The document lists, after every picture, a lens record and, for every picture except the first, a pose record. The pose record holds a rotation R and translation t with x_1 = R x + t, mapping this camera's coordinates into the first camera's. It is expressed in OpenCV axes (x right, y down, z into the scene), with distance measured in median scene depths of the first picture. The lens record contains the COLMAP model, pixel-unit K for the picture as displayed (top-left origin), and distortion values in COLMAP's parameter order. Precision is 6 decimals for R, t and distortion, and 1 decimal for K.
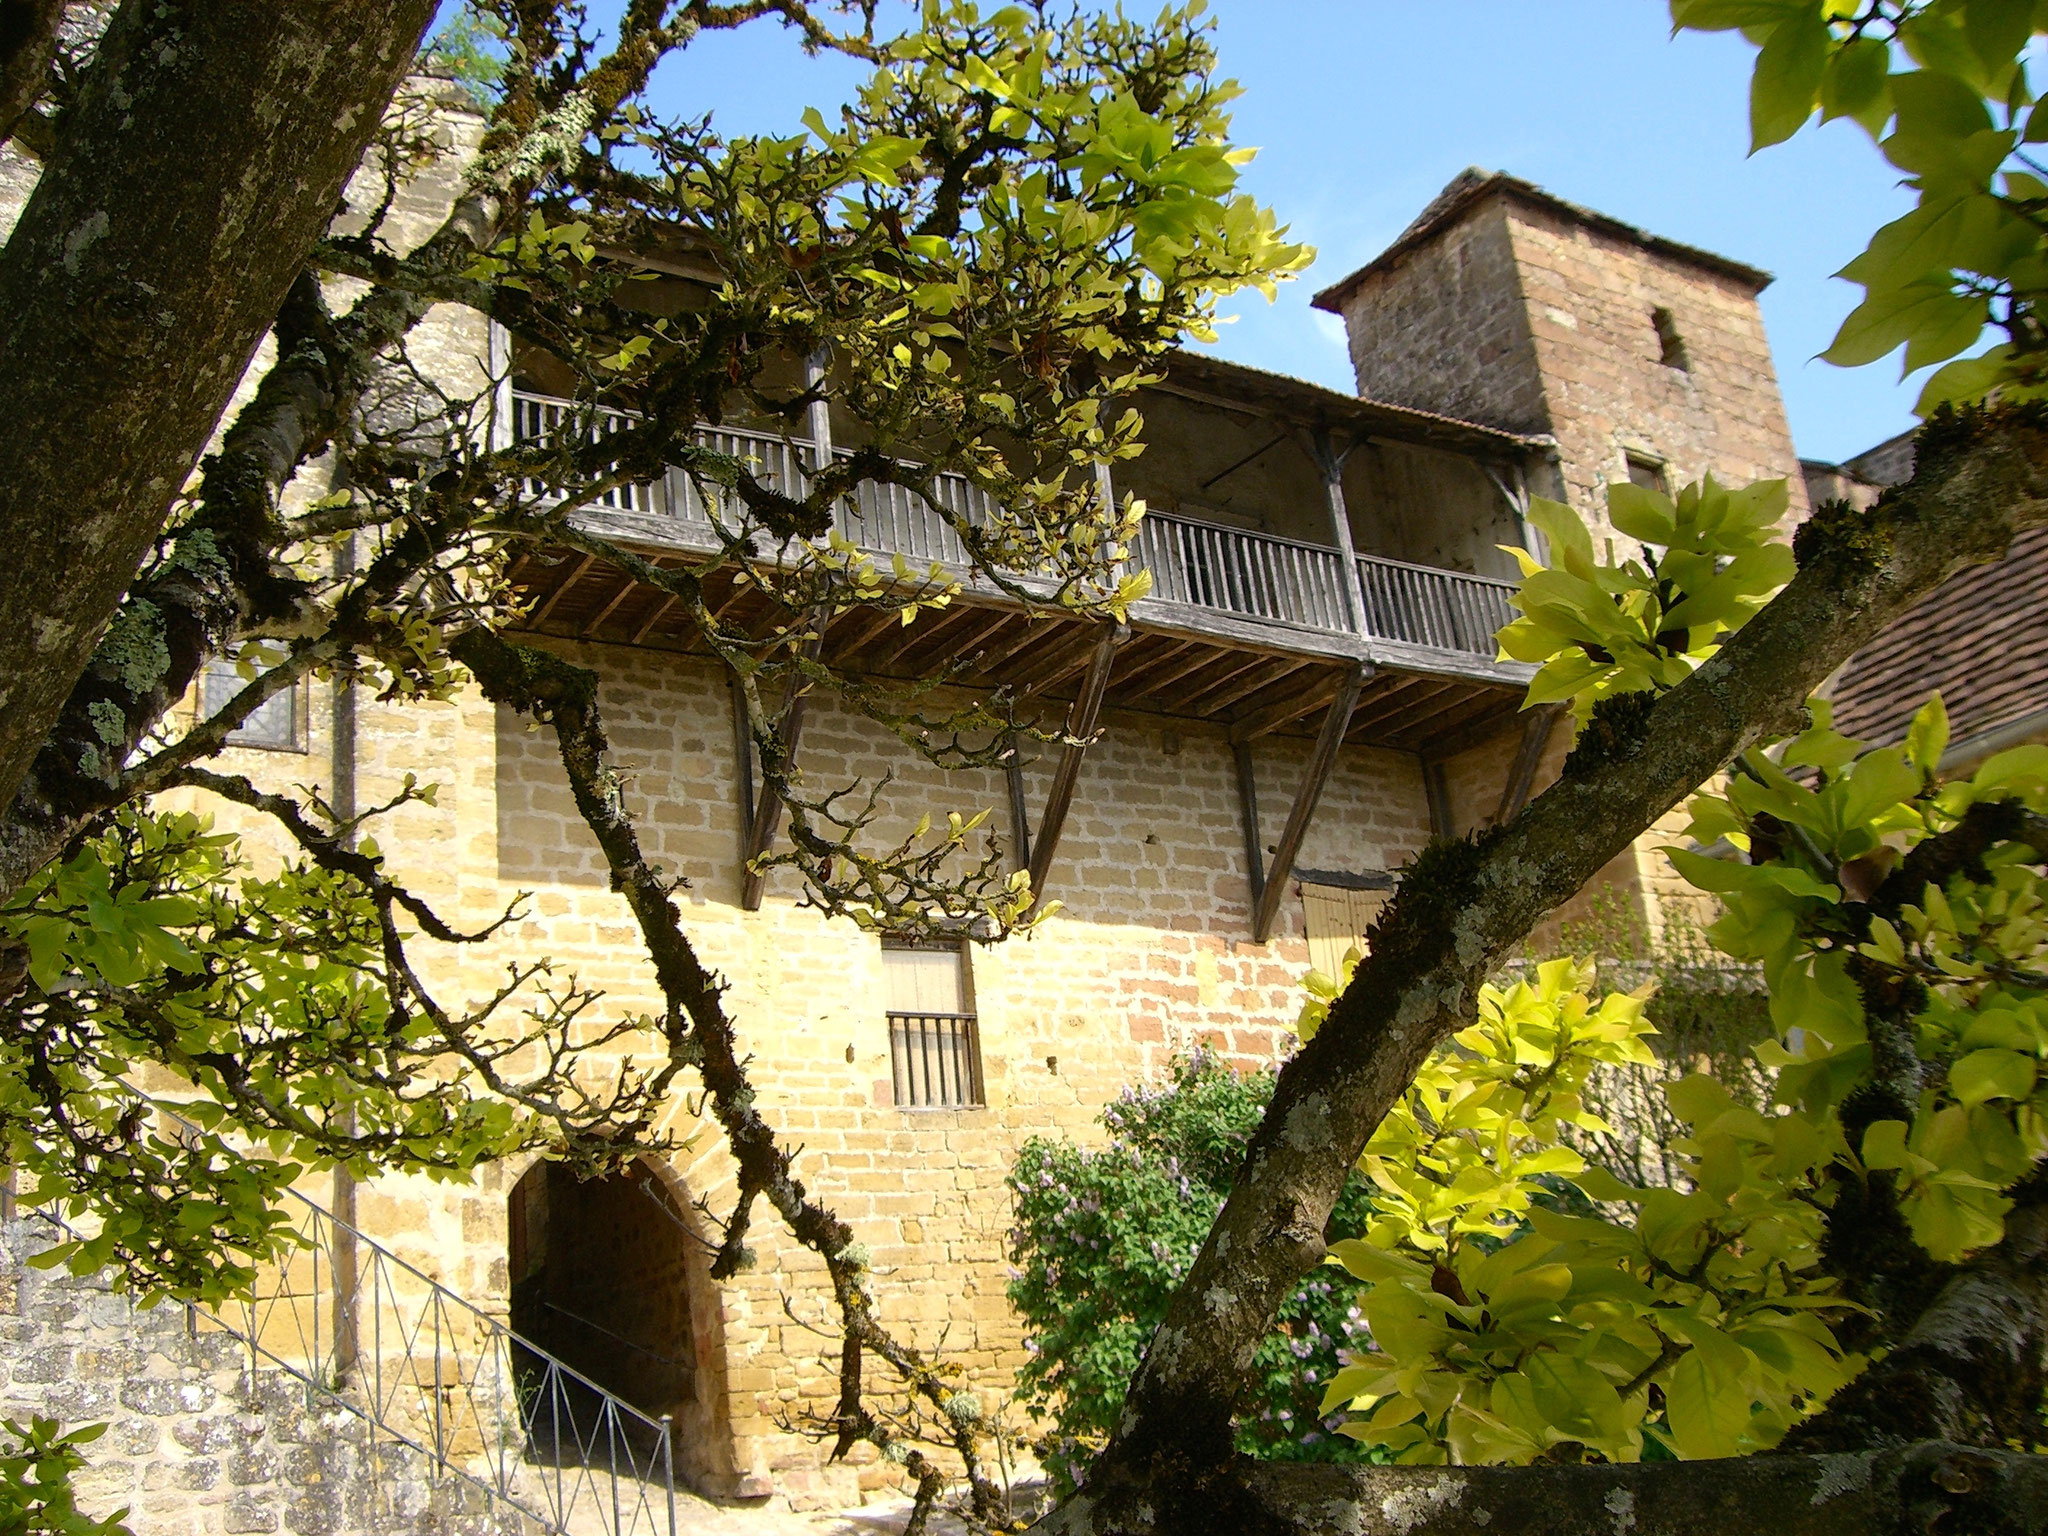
lens RADIAL K [[2278.4, 0, 1024.0], [0, 2278.4, 768.0], [0, 0, 1]] dist [-0.255152, 0.374965]
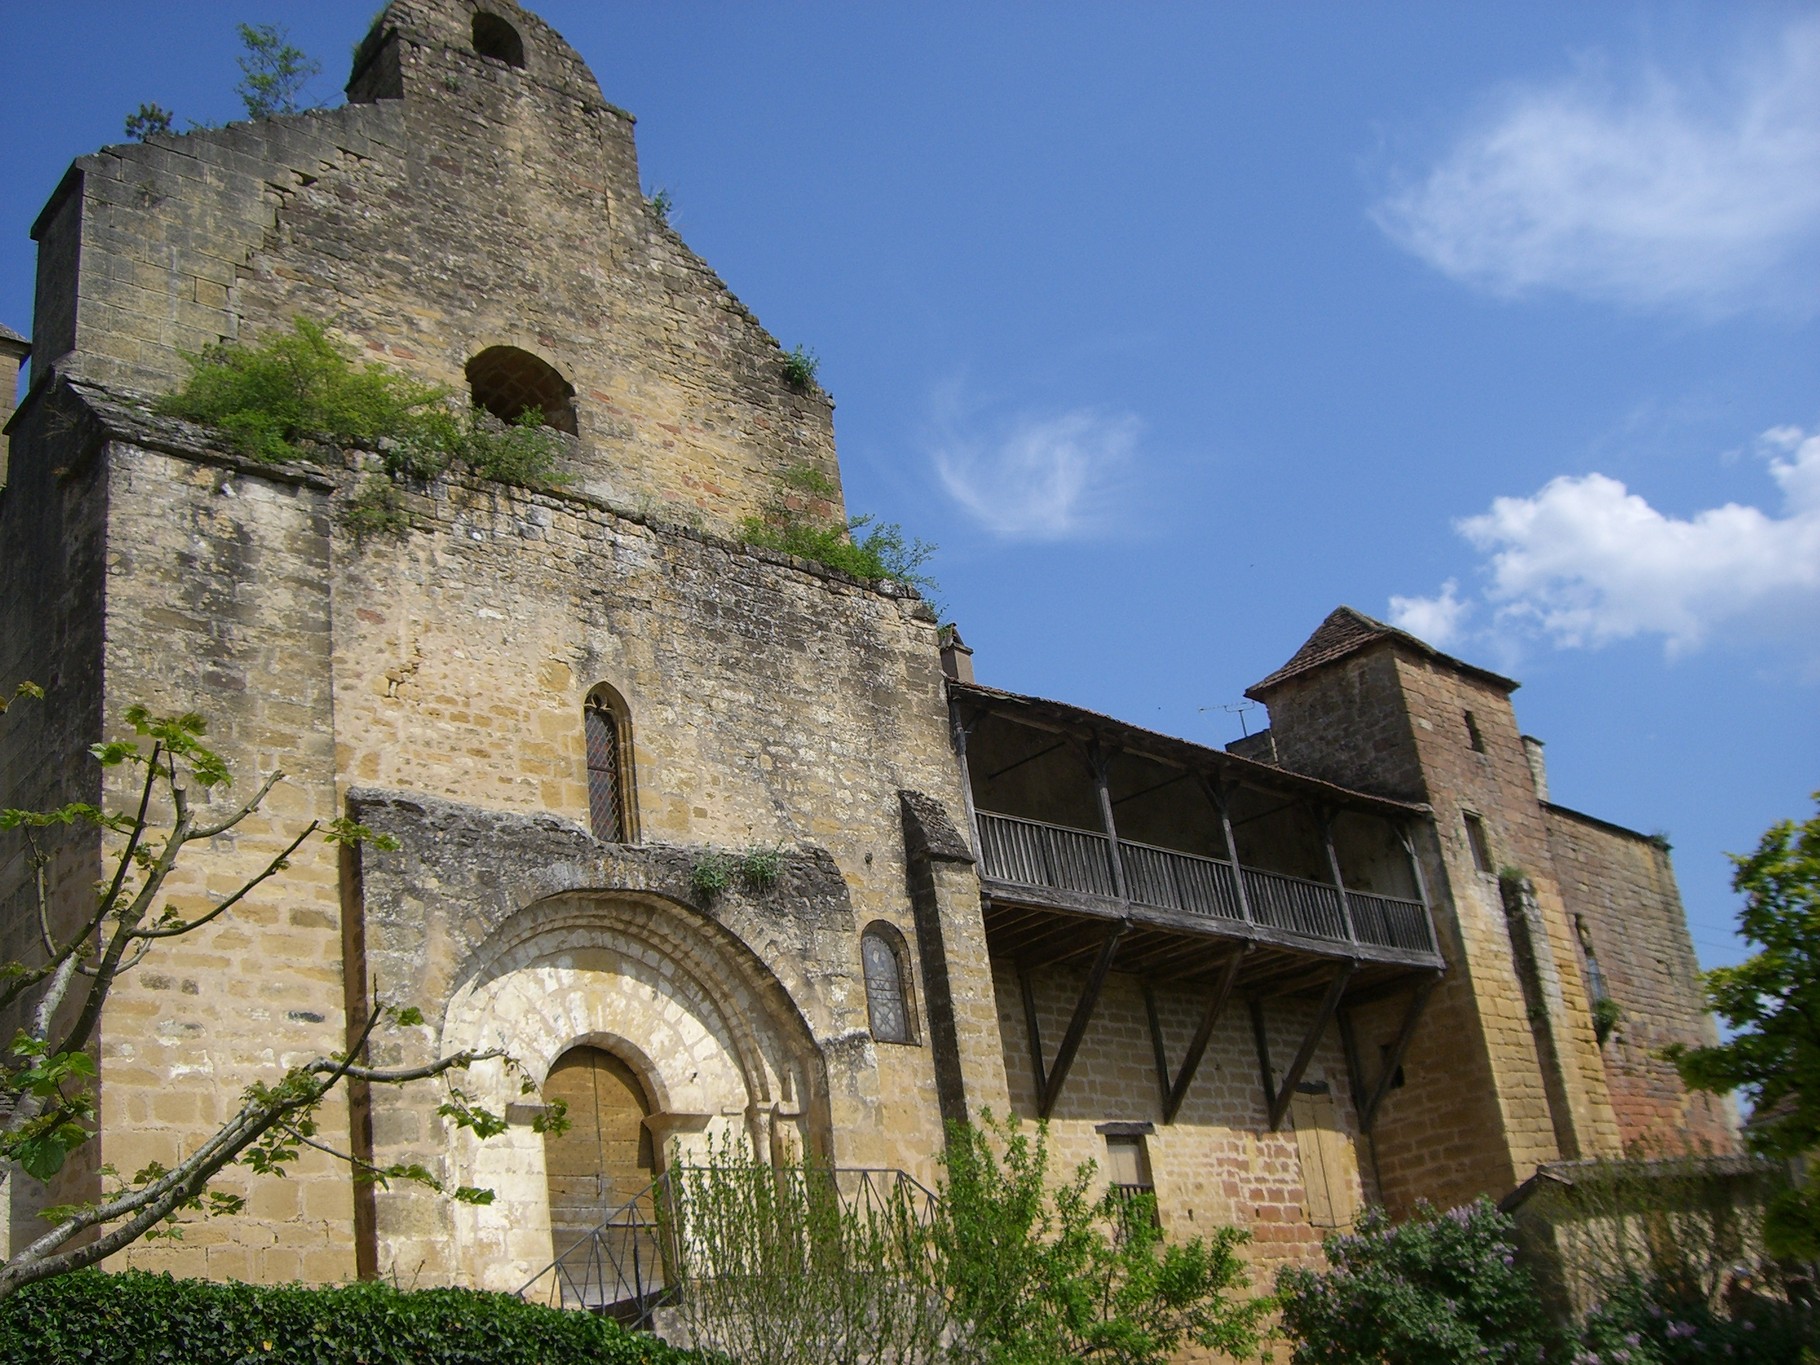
lens RADIAL K [[2024.7, 0, 910.0], [0, 2024.7, 682.5], [0, 0, 1]] dist [-0.255152, 0.374965]
pose [[0.976551, 0.049298, 0.209565, -0.422725], [-0.028500, 0.994465, -0.101130, -0.081348], [-0.213391, 0.092786, 0.972551, -0.299876]]
